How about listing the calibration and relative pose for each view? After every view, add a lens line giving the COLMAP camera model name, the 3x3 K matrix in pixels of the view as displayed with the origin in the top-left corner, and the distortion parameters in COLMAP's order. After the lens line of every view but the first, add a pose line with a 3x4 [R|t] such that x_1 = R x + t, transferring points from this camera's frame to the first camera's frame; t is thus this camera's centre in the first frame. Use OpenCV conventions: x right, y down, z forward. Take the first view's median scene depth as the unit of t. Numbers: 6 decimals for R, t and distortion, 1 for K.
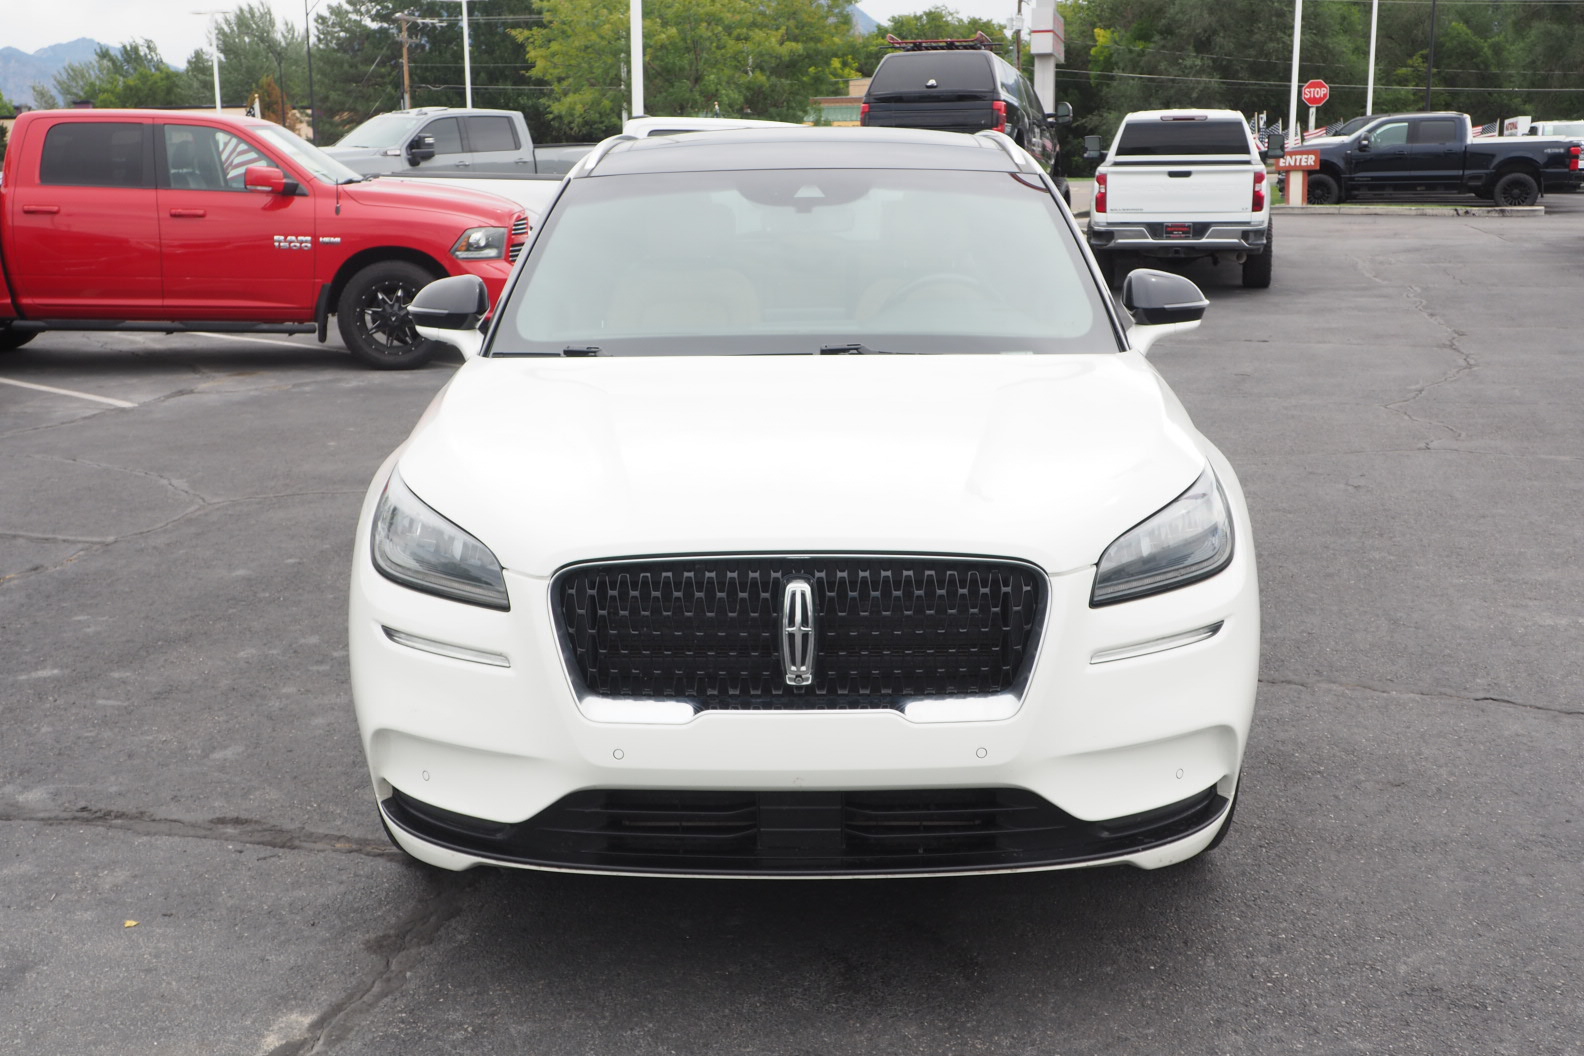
lens RADIAL K [[1697.8, 0, 792.0], [0, 1697.8, 528.0], [0, 0, 1]] dist [-0.012994, 0.001561]
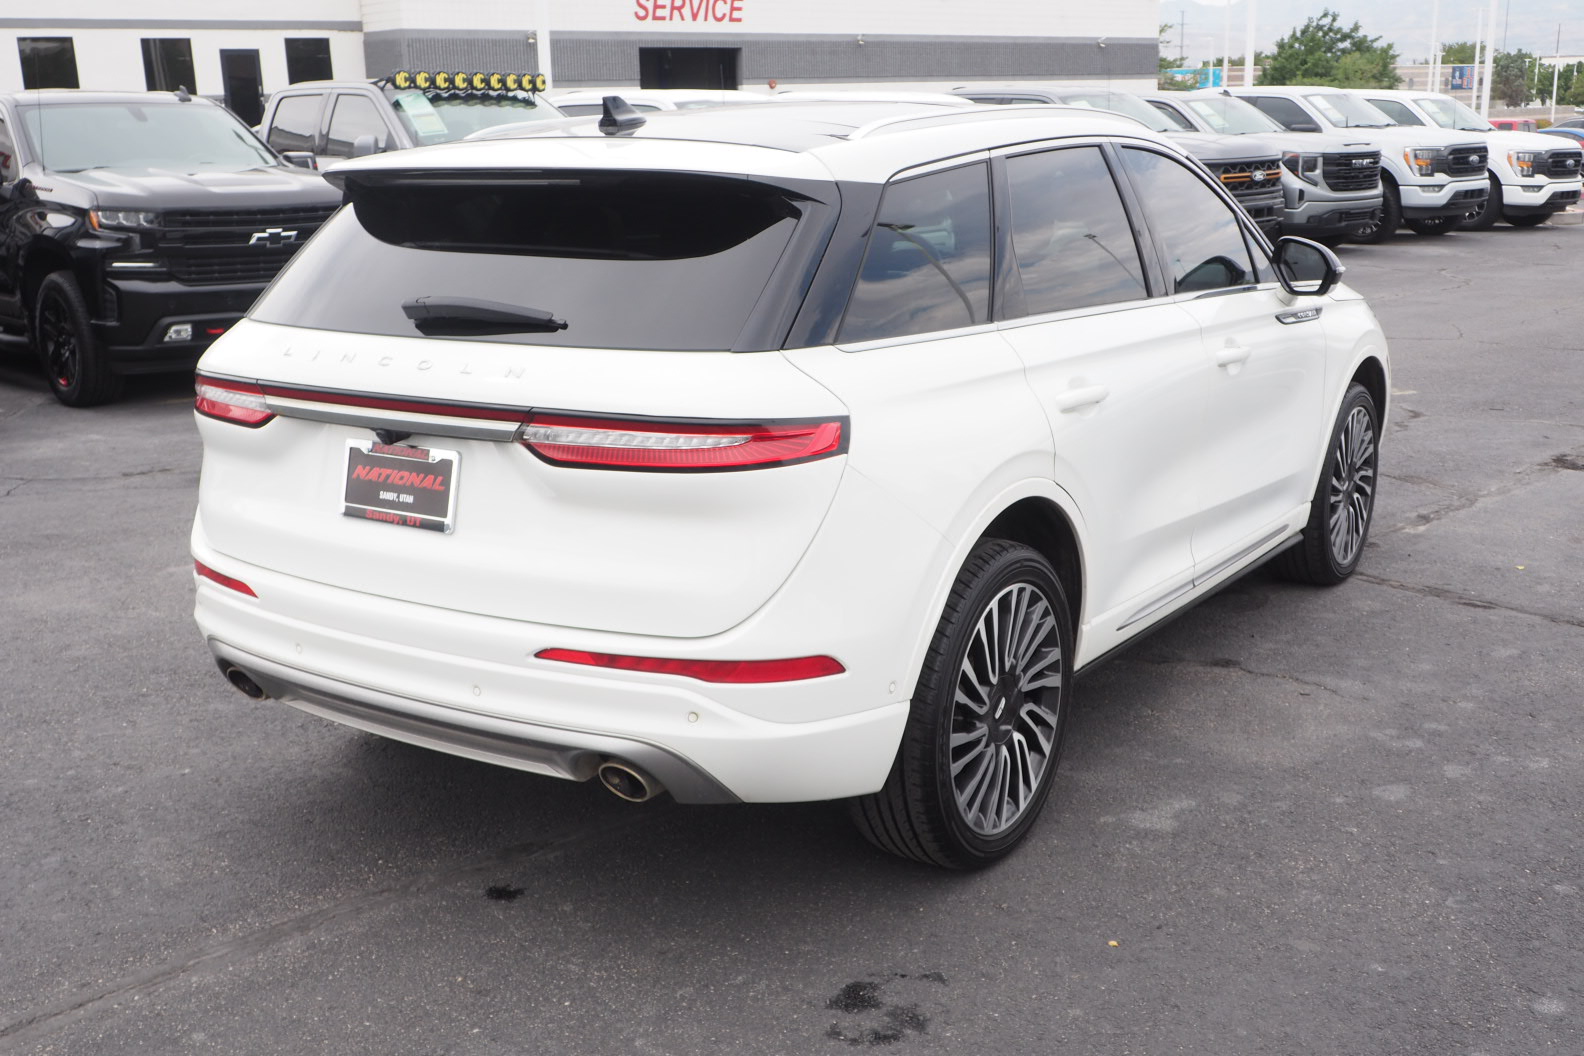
lens RADIAL K [[1657.2, 0, 792.0], [0, 1657.2, 528.0], [0, 0, 1]] dist [0.000948, 0.009563]
pose [[-0.840718, -0.104923, 0.531210, -0.561980], [0.130967, 0.912514, 0.387512, -0.479716], [-0.525395, 0.395360, -0.753426, 2.253511]]
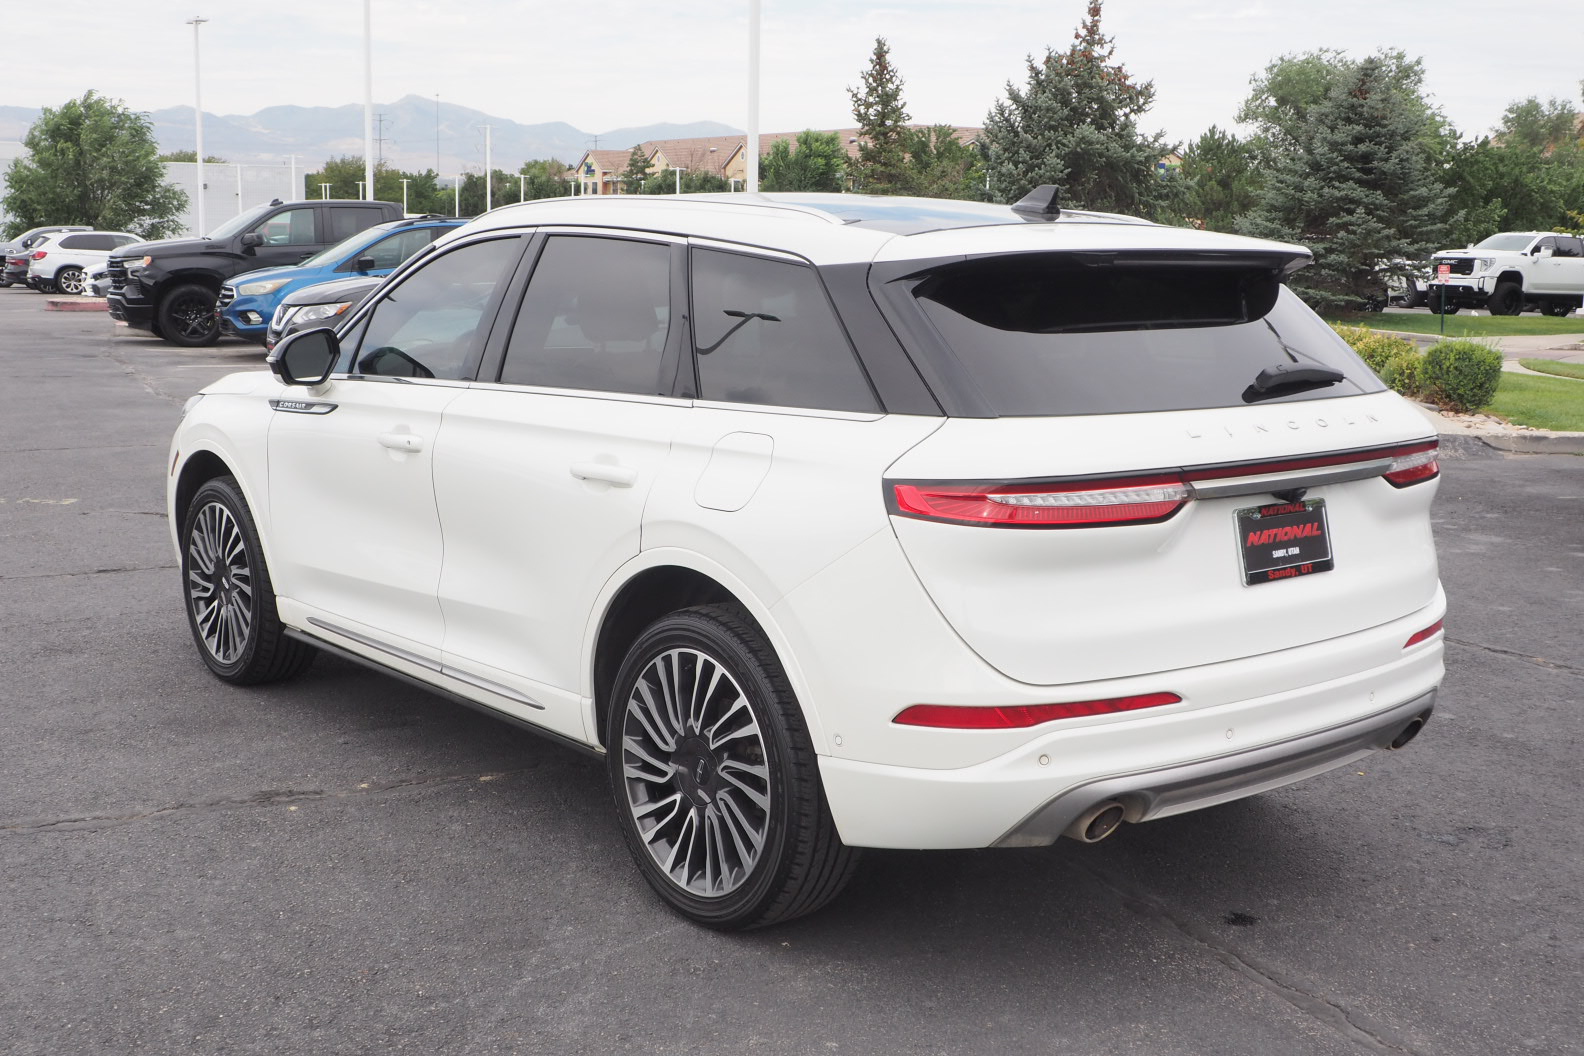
lens RADIAL K [[1746.0, 0, 754.9], [0, 1746.0, 507.5], [0, 0, 1]] dist [-0.010732, -0.020060]
pose [[-0.779646, 0.097202, -0.618631, 0.762751], [-0.129390, 0.941558, 0.311009, -0.473950], [0.612708, 0.322522, -0.721505, 2.218528]]
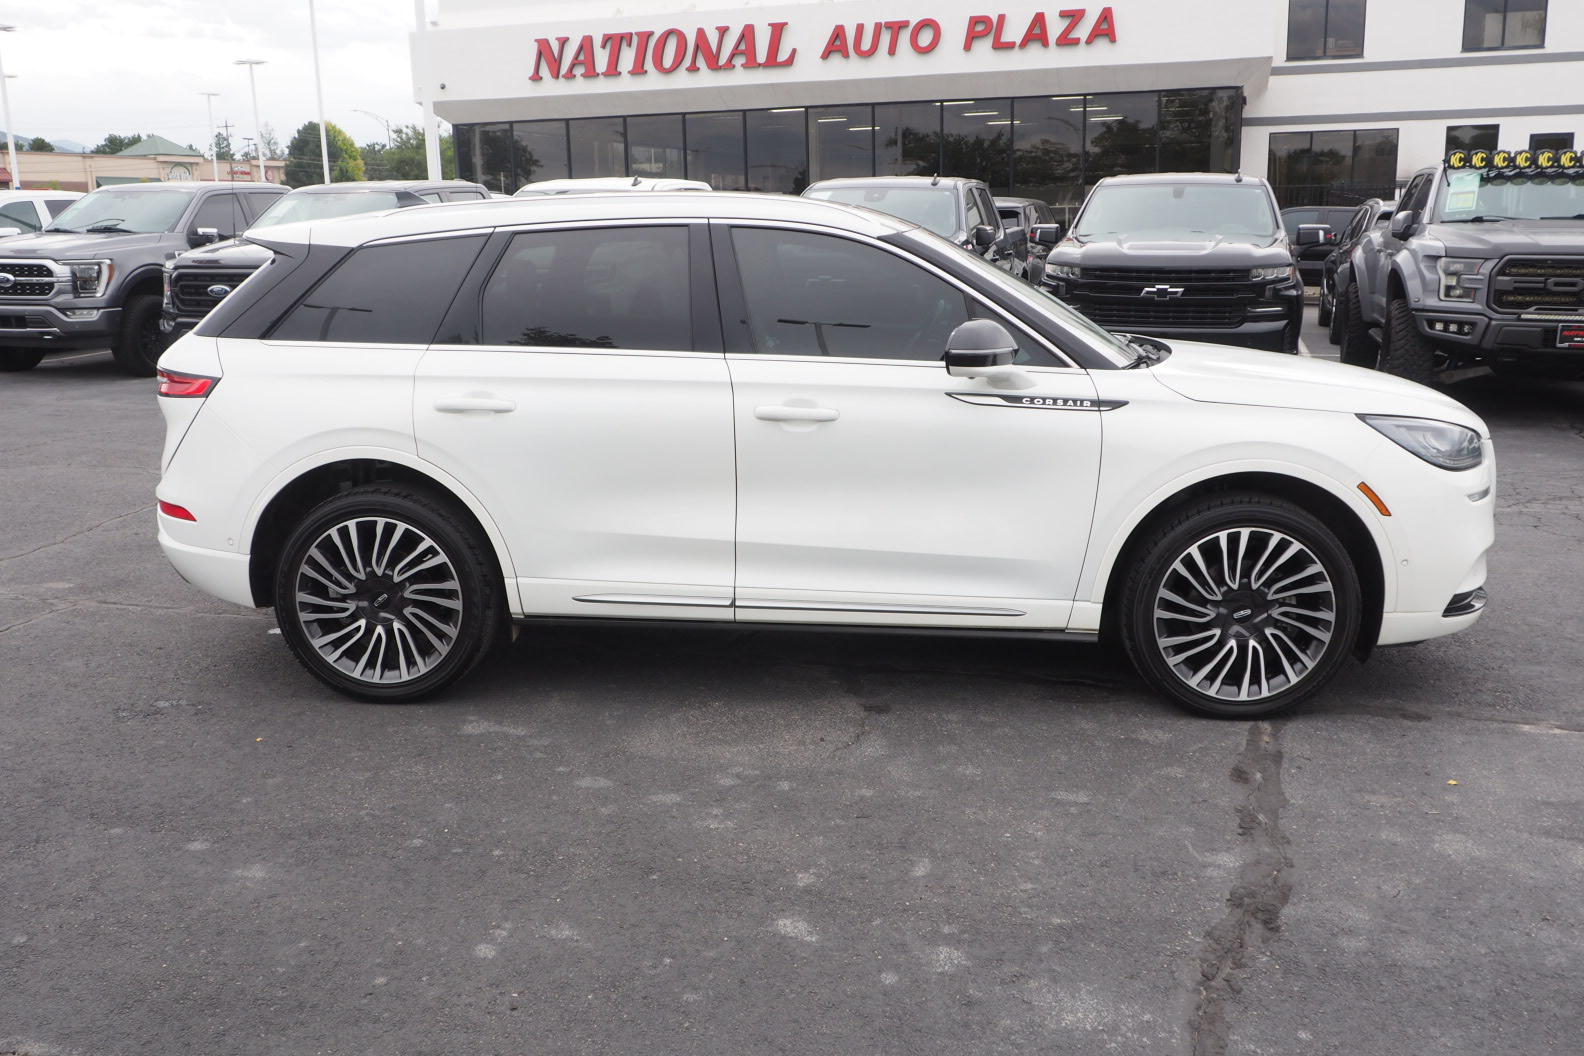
lens RADIAL K [[1424.5, 0, 792.0], [0, 1424.5, 528.0], [0, 0, 1]] dist [-0.004332, -0.000228]
pose [[0.061638, -0.199472, 0.977963, -1.254474], [0.210191, 0.960447, 0.182651, -0.232874], [-0.975715, 0.194301, 0.101127, 1.146484]]
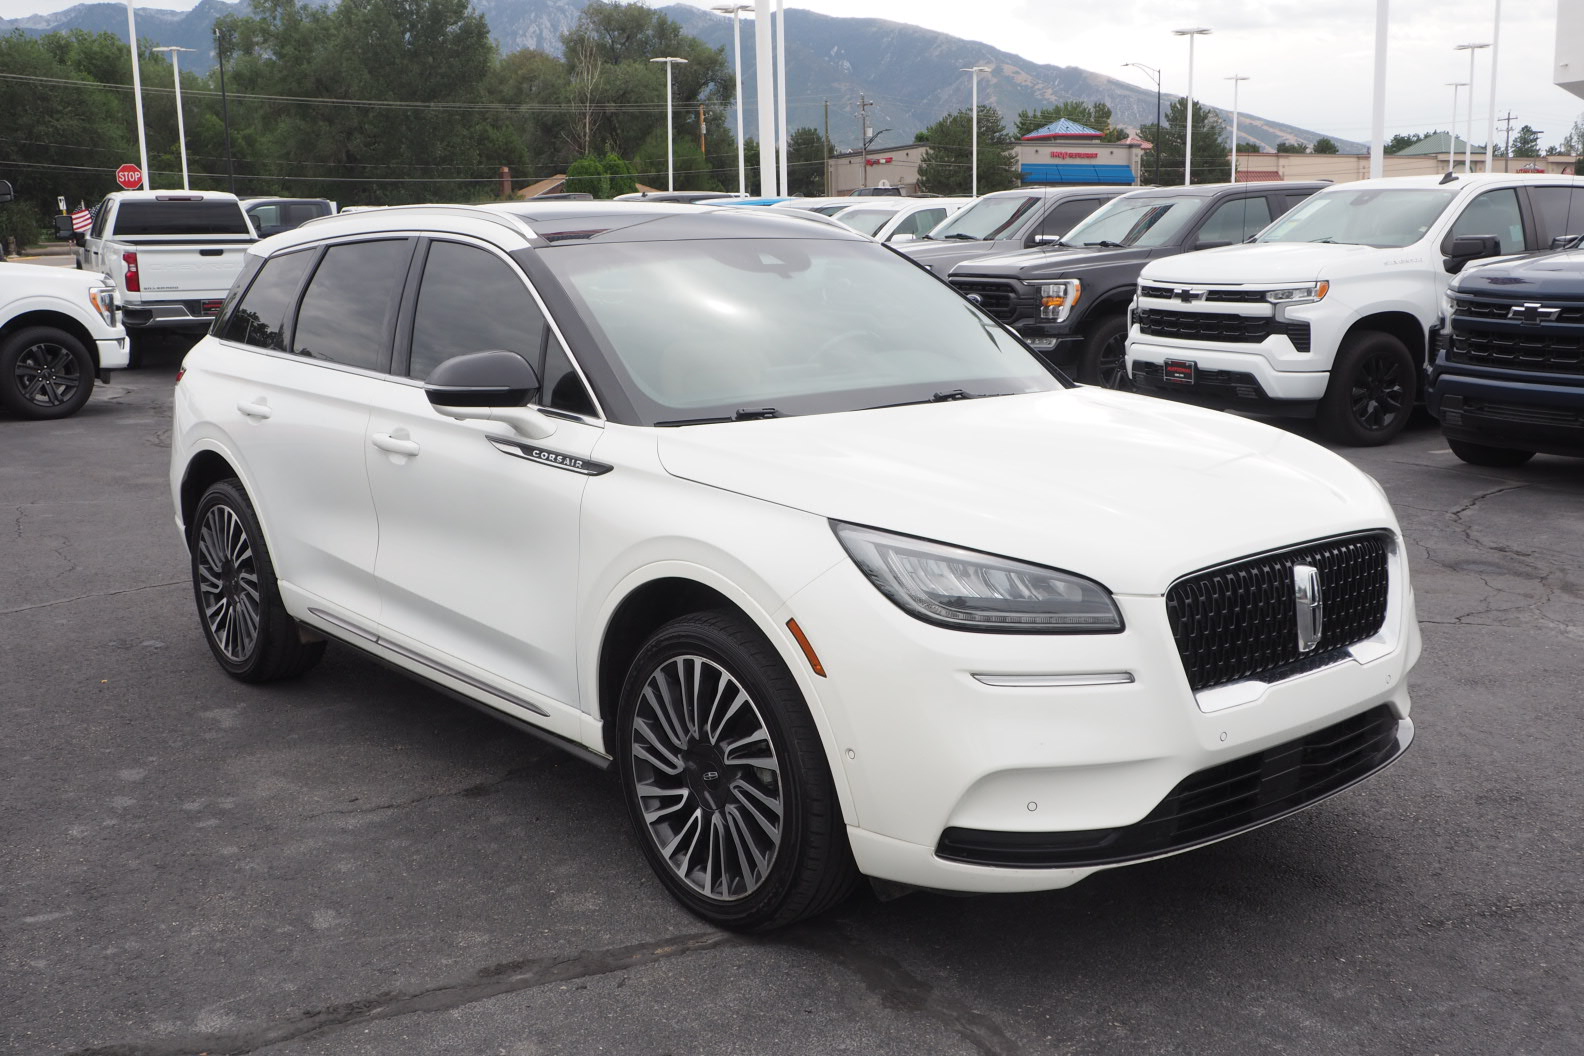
lens RADIAL K [[1598.8, 0, 792.0], [0, 1598.8, 528.0], [0, 0, 1]] dist [-0.017574, 0.006374]
pose [[0.754641, -0.115112, 0.645961, -0.712949], [0.138273, 0.990282, 0.014935, -0.045203], [-0.641402, 0.078048, 0.763224, 0.245507]]
